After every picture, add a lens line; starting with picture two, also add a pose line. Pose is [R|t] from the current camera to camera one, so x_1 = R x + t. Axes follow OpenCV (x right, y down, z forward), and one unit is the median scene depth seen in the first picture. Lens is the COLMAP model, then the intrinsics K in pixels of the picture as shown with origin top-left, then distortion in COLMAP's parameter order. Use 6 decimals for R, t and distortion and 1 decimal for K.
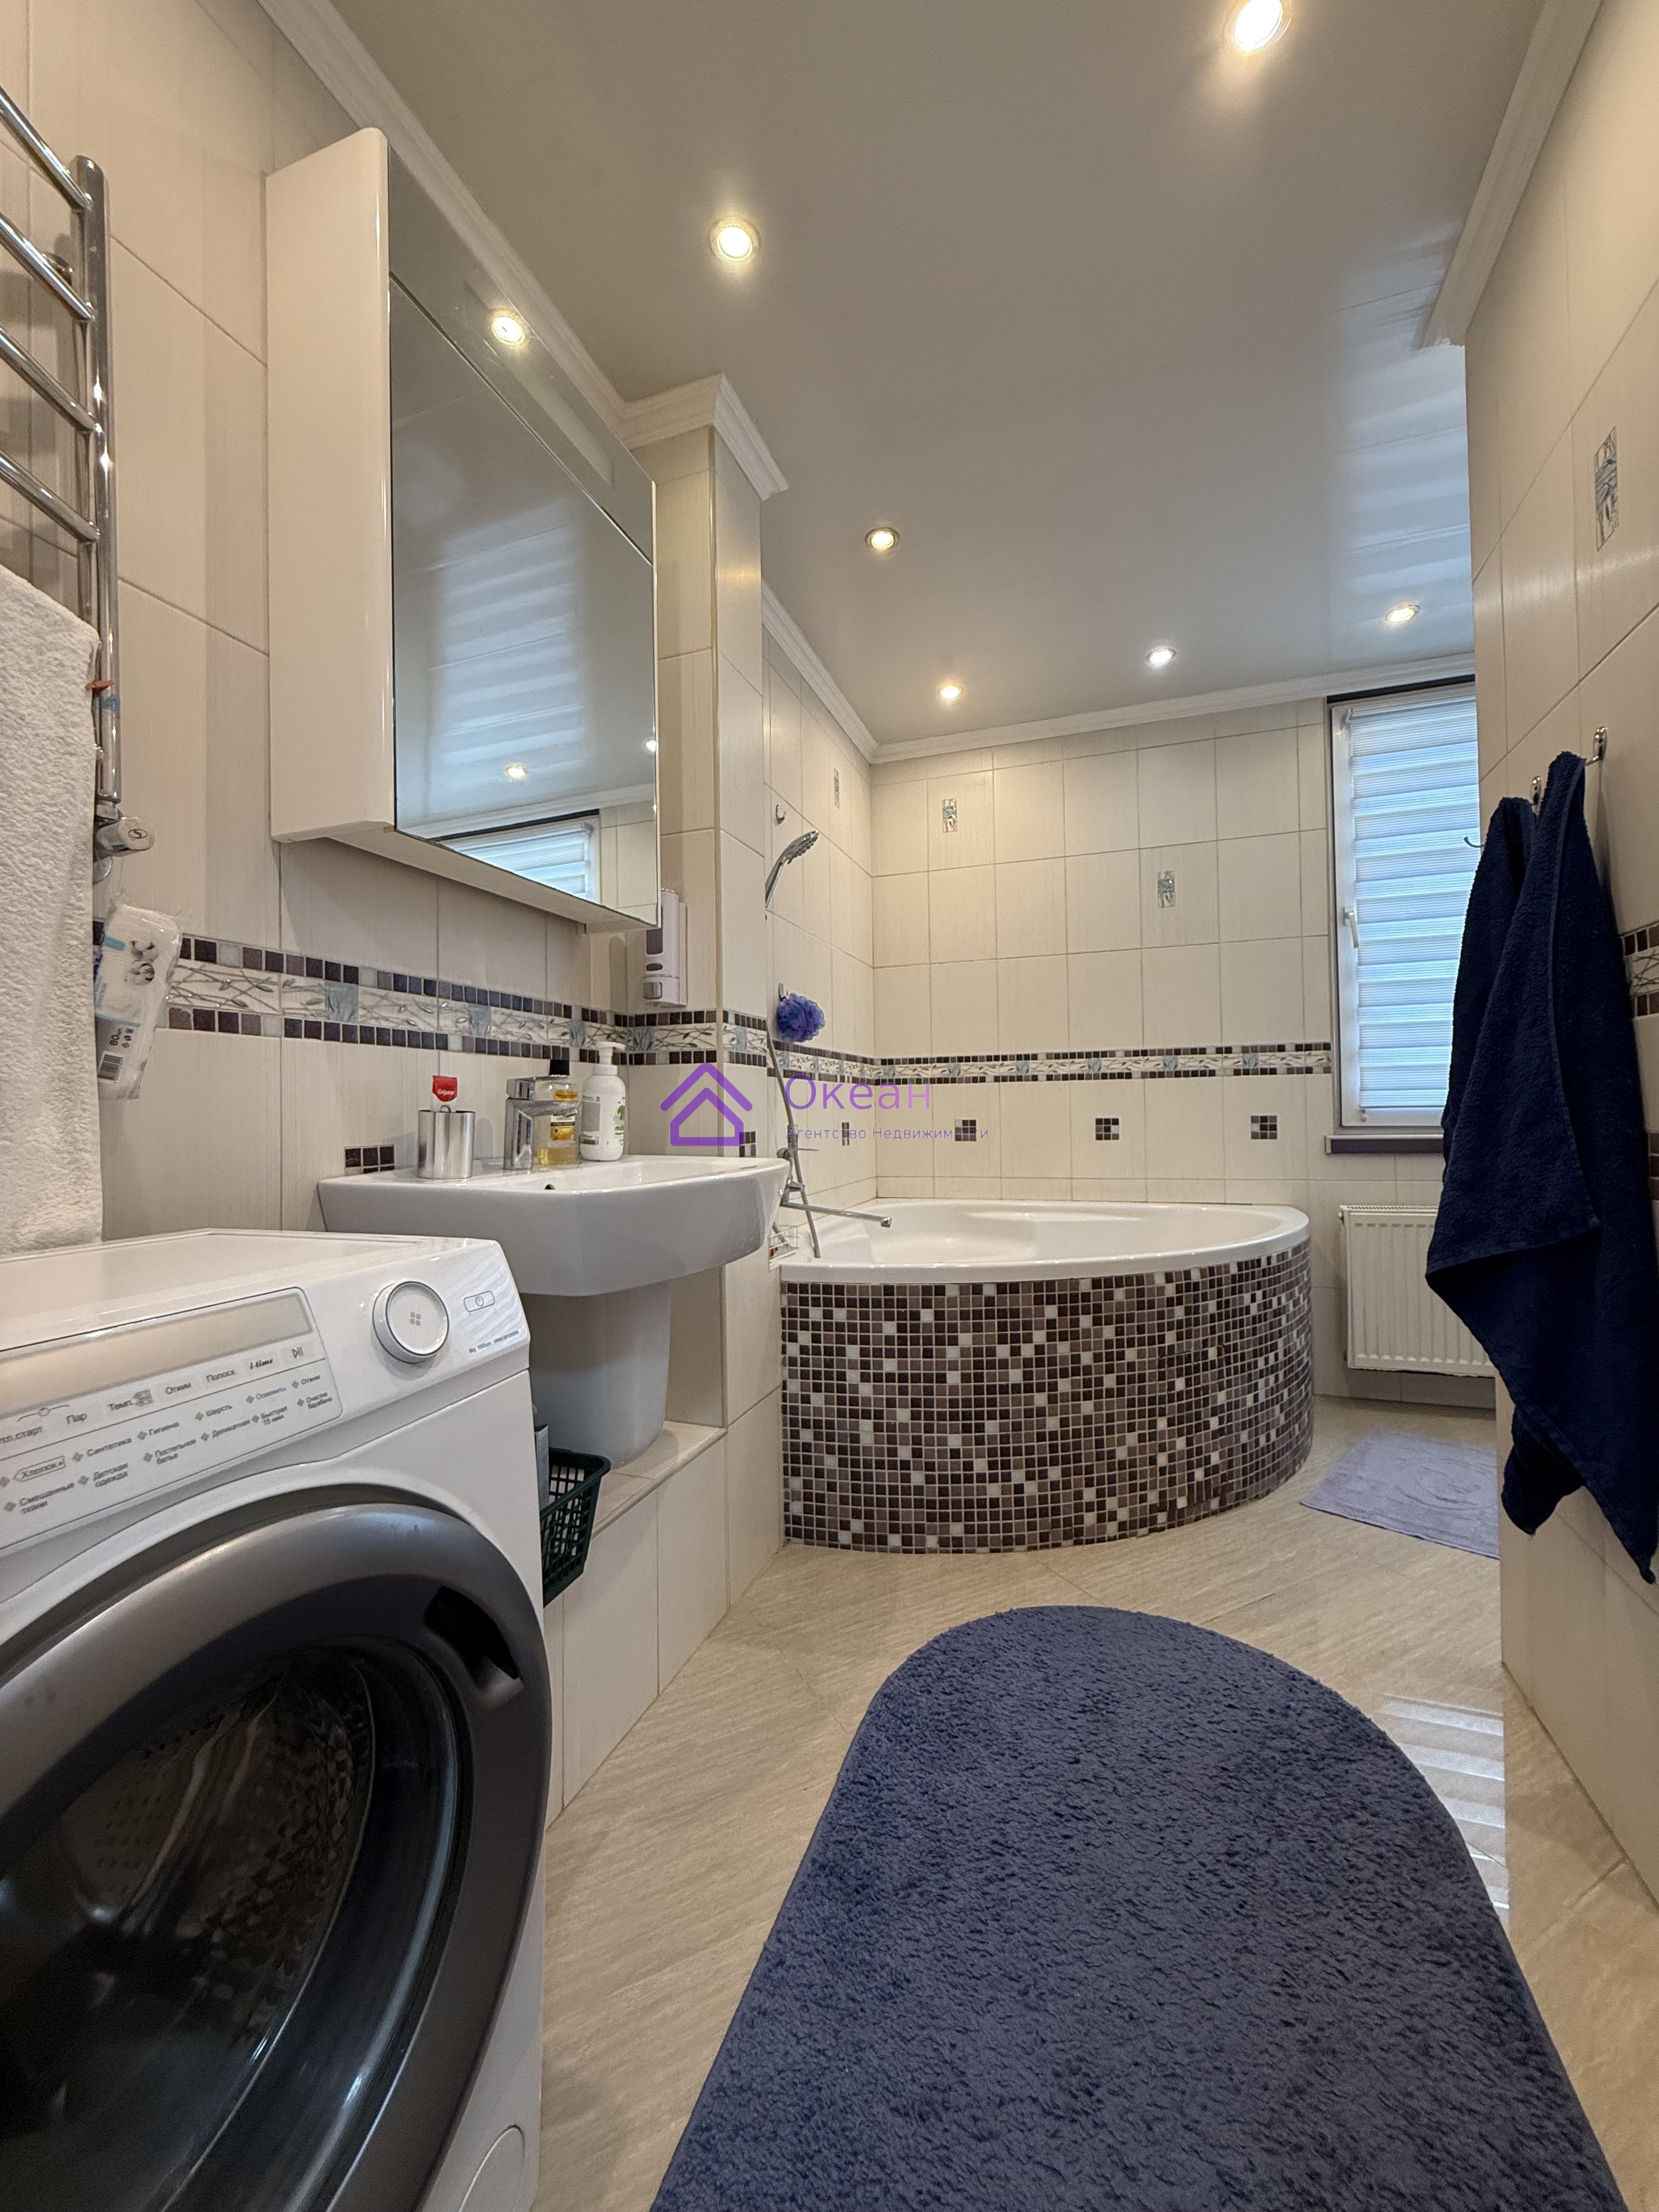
lens RADIAL K [[878.4, 0, 830.5], [0, 878.4, 1095.1], [0, 0, 1]] dist [0.000044, 0.000119]
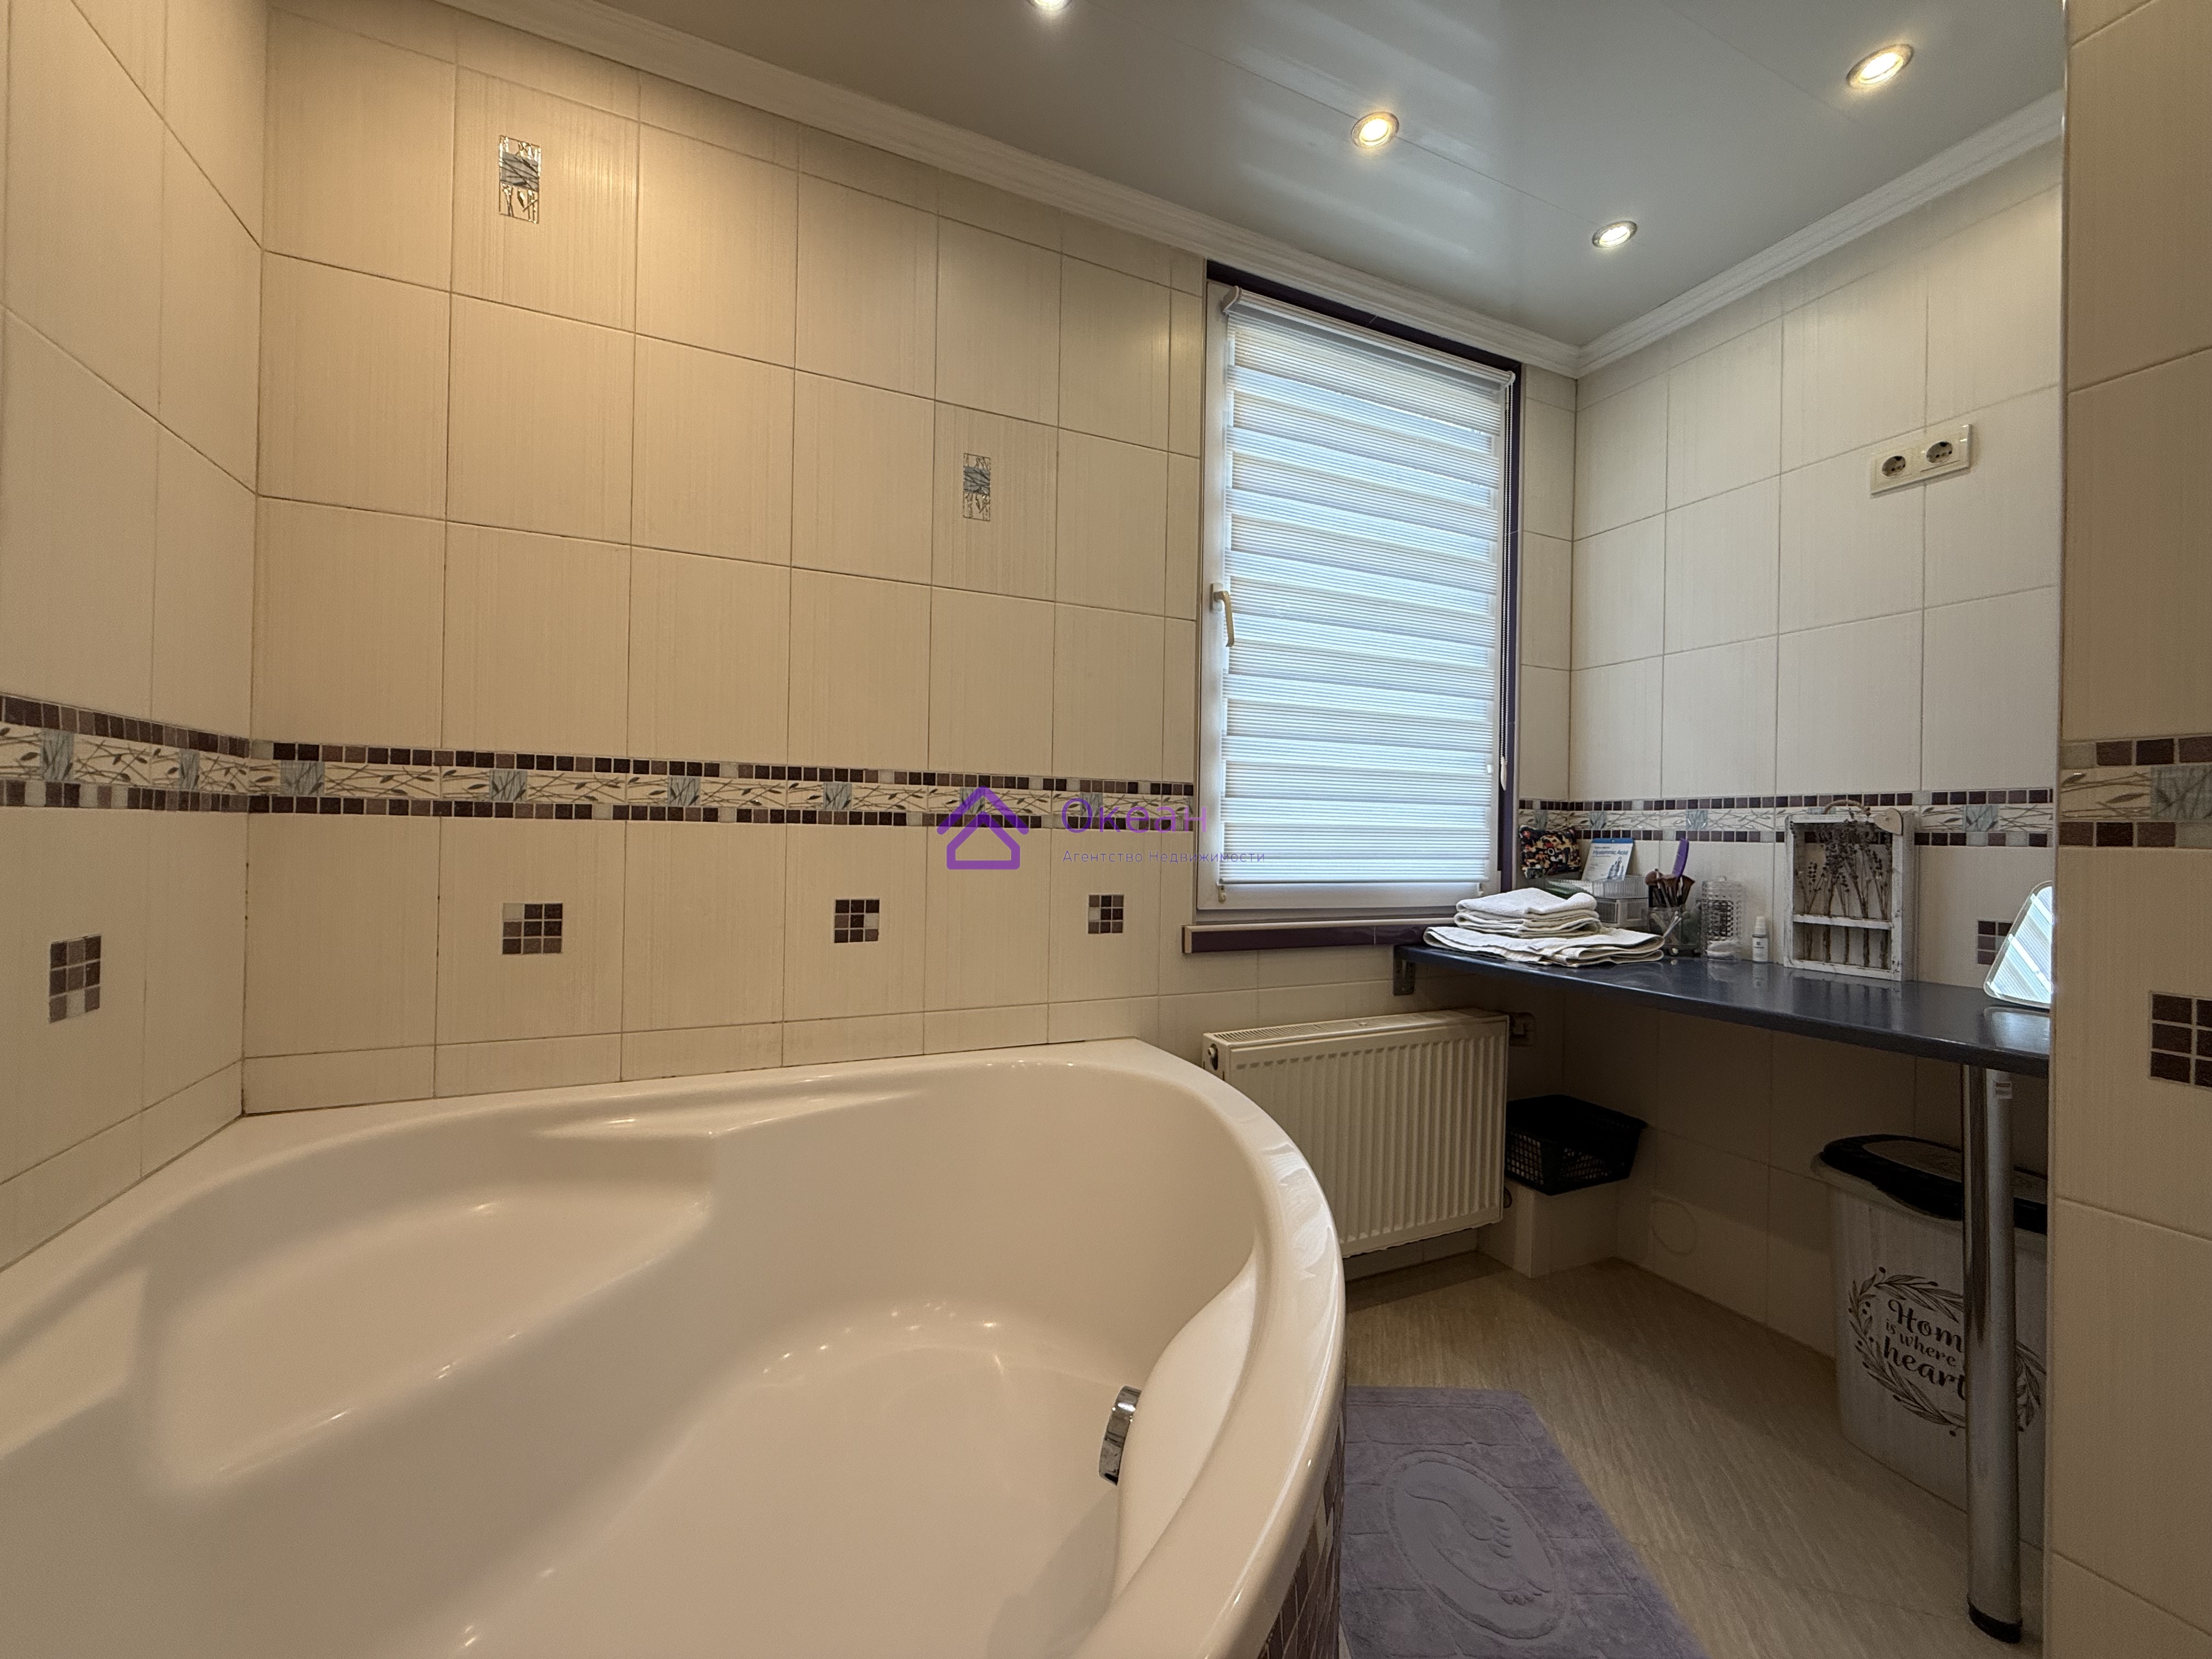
lens RADIAL K [[878.4, 0, 1101.2], [0, 878.4, 829.9], [0, 0, 1]] dist [0.000044, 0.000119]
pose [[0.724169, 0.031466, 0.688905, 0.065946], [-0.043661, 0.999046, 0.000264, -0.022726], [-0.688239, -0.030270, 0.724852, 0.570793]]
